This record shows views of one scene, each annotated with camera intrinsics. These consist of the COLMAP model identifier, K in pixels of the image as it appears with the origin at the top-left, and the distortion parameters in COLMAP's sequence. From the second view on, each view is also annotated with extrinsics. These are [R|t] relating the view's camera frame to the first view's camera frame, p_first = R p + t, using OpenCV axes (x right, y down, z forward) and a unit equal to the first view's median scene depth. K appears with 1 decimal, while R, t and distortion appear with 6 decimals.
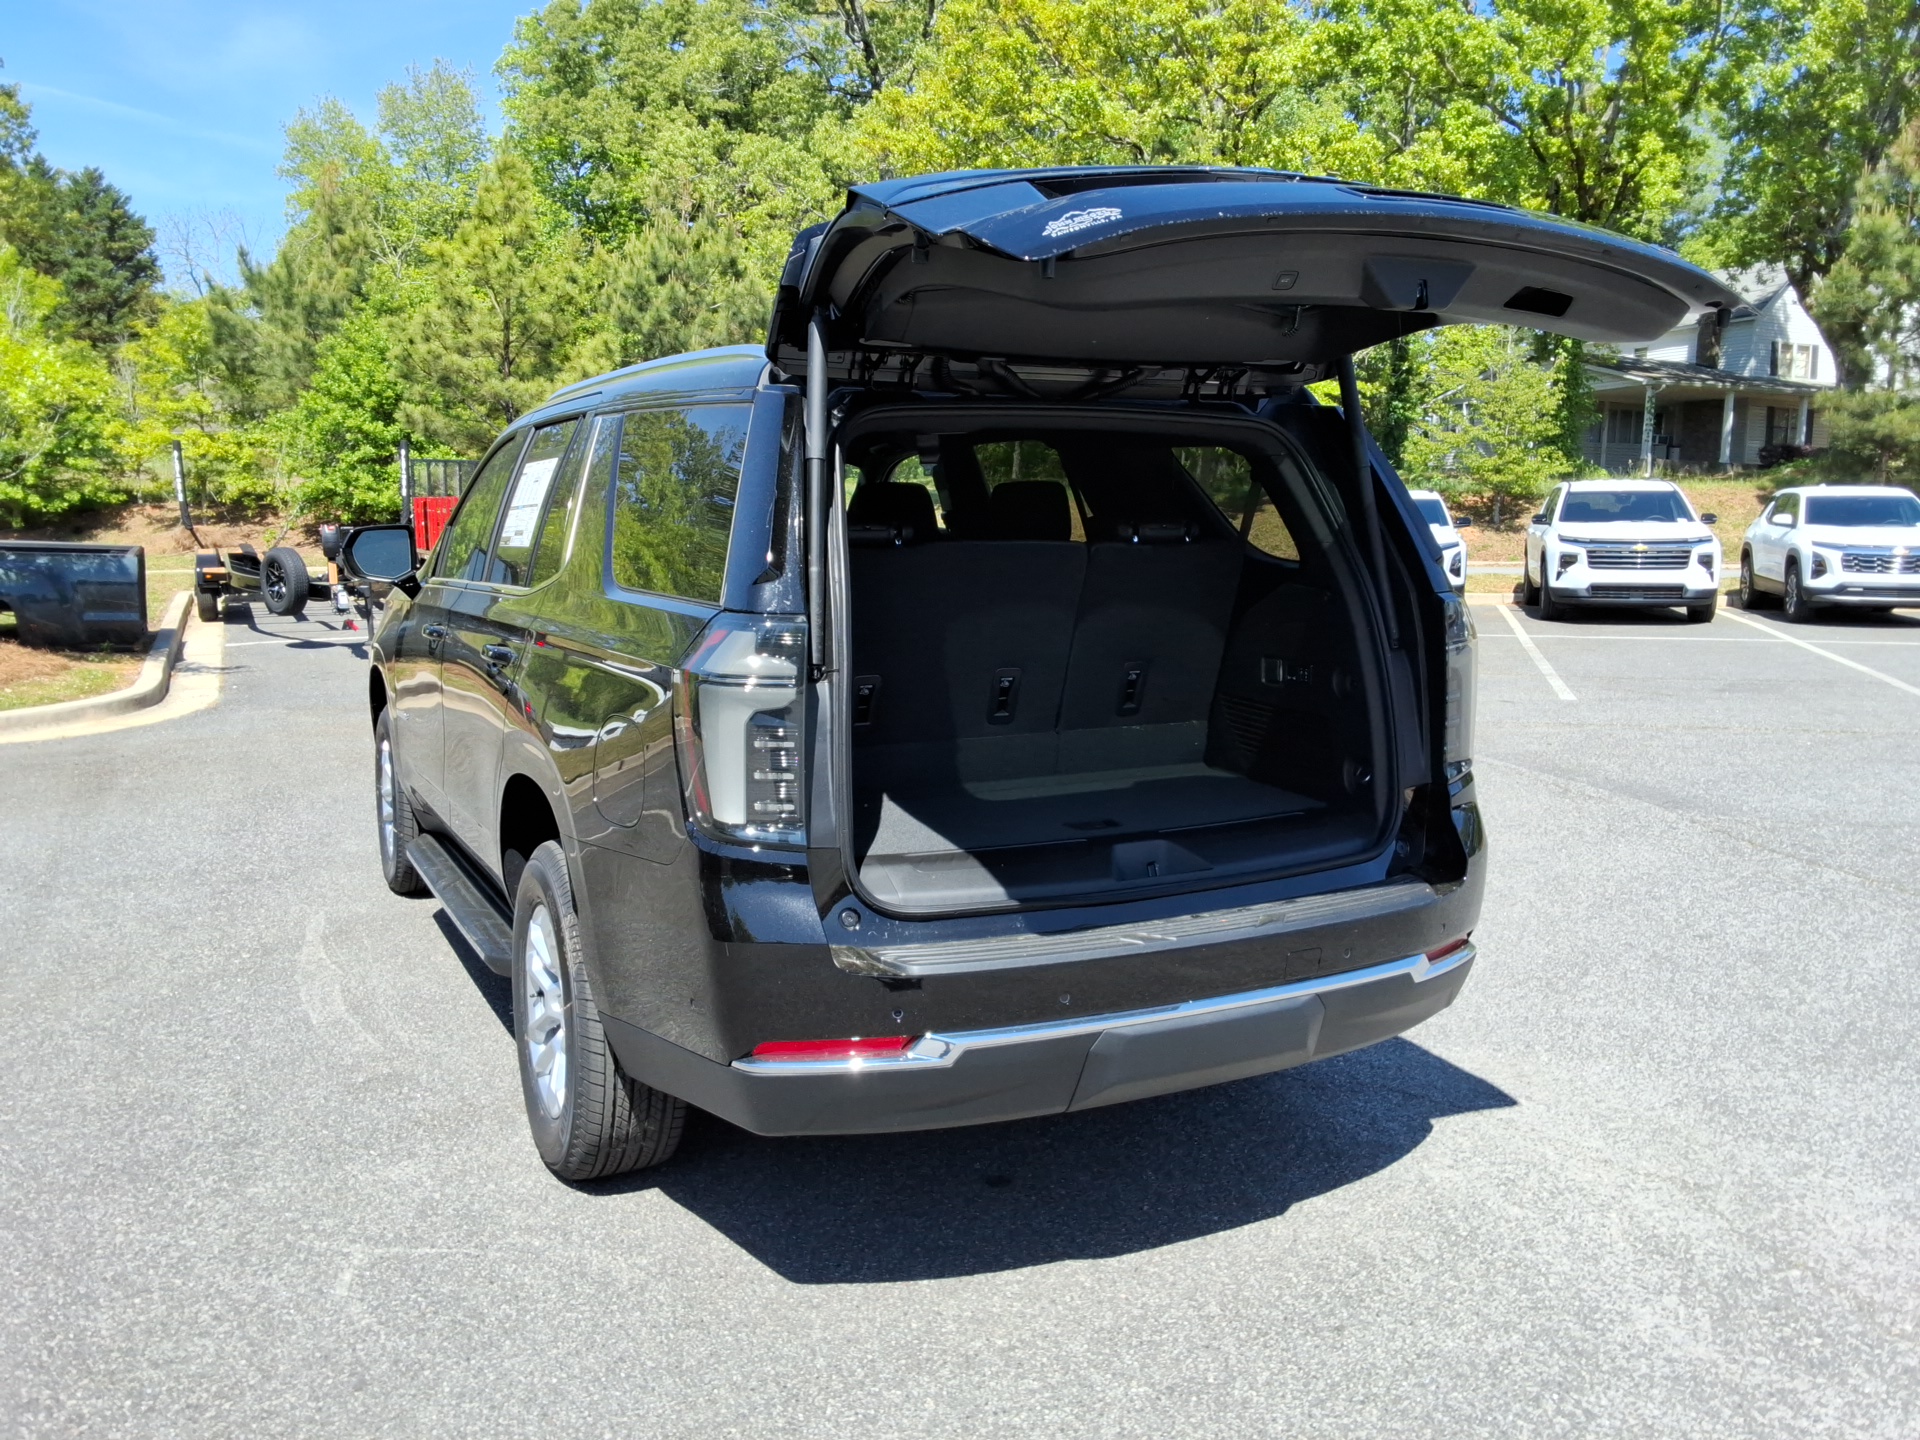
lens RADIAL K [[1543.4, 0, 976.6], [0, 1543.4, 735.3], [0, 0, 1]] dist [0.075130, -0.117295]
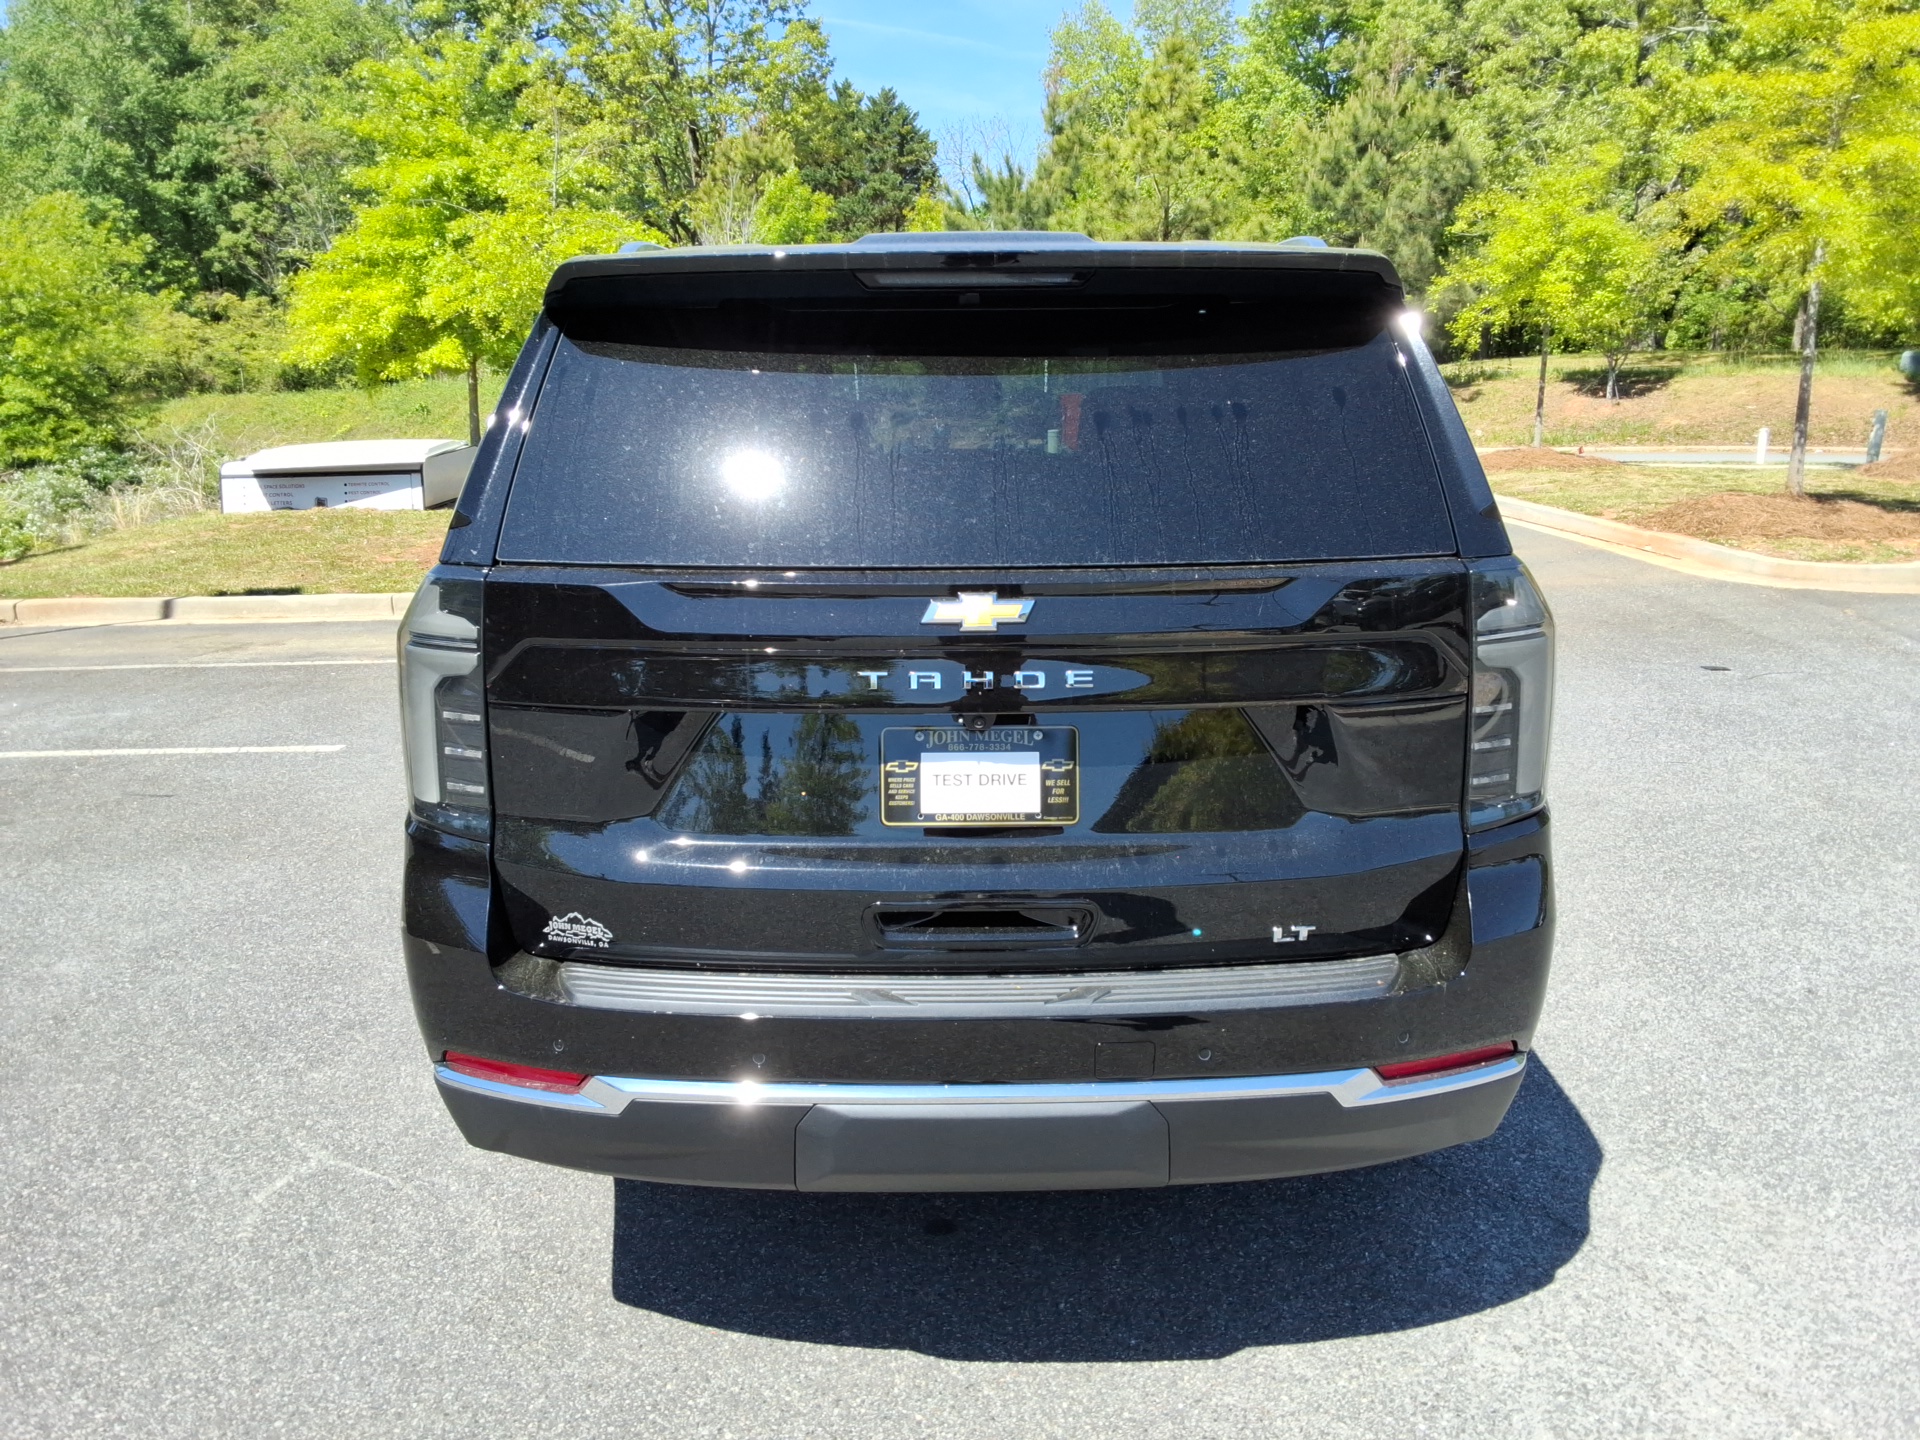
lens RADIAL K [[1543.4, 0, 968.1], [0, 1543.4, 720.5], [0, 0, 1]] dist [0.075130, -0.117295]
pose [[0.890788, 0.084554, -0.446484, 0.038423], [-0.056081, 0.995481, 0.076632, -0.005616], [0.450945, -0.043224, 0.891504, 0.025619]]
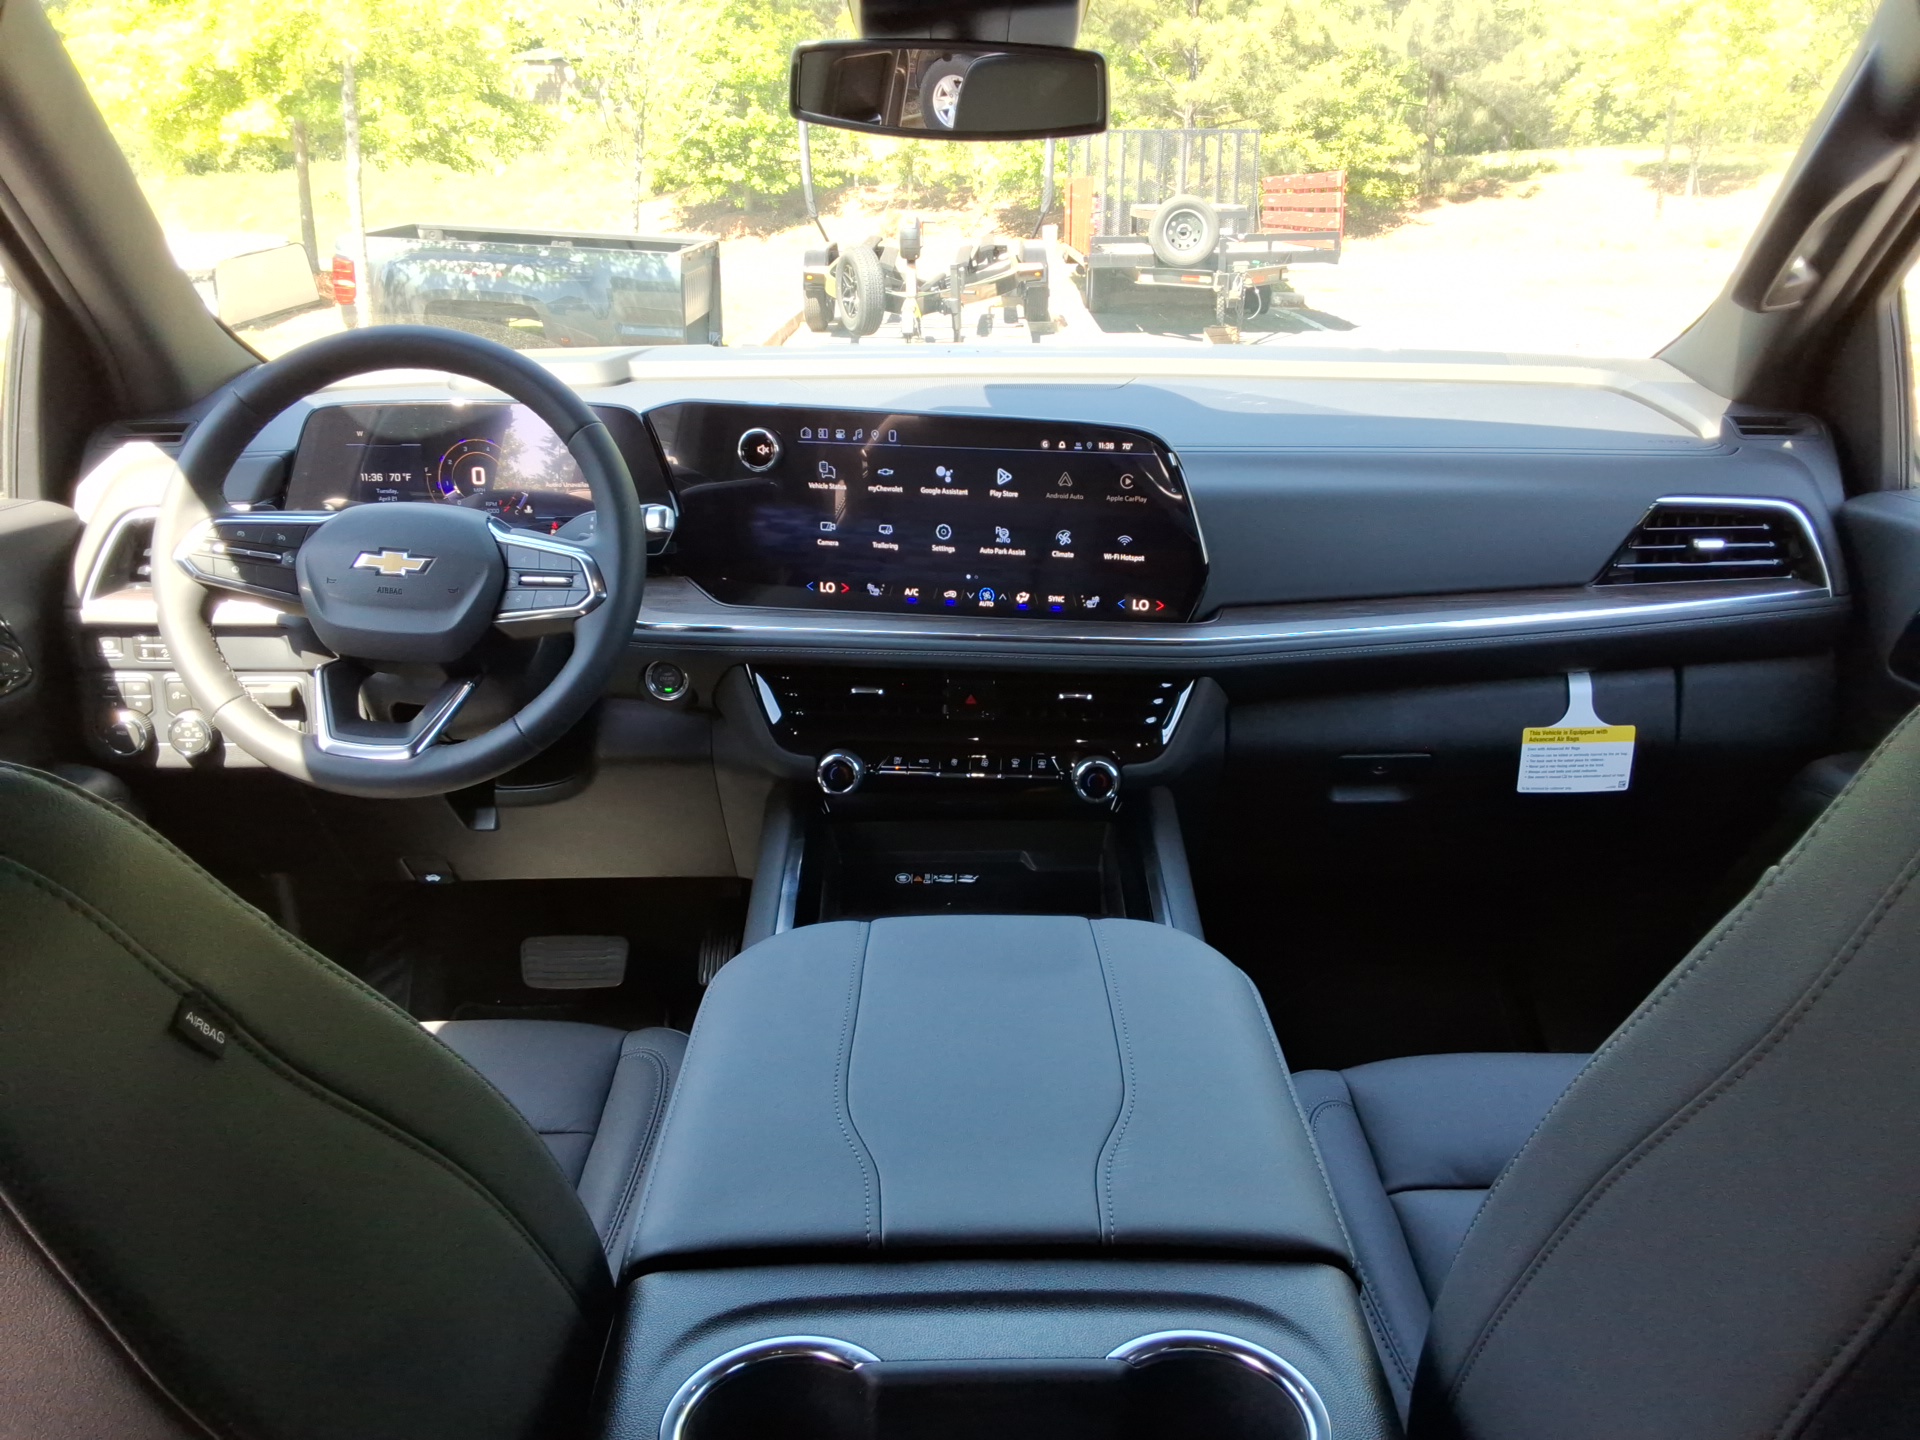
lens RADIAL K [[1543.4, 0, 964.7], [0, 1543.4, 700.9], [0, 0, 1]] dist [0.075130, -0.117295]
pose [[0.897528, 0.138146, -0.418760, -0.016084], [-0.064244, 0.980492, 0.185763, -0.018138], [0.436253, -0.139825, 0.888894, 0.122045]]
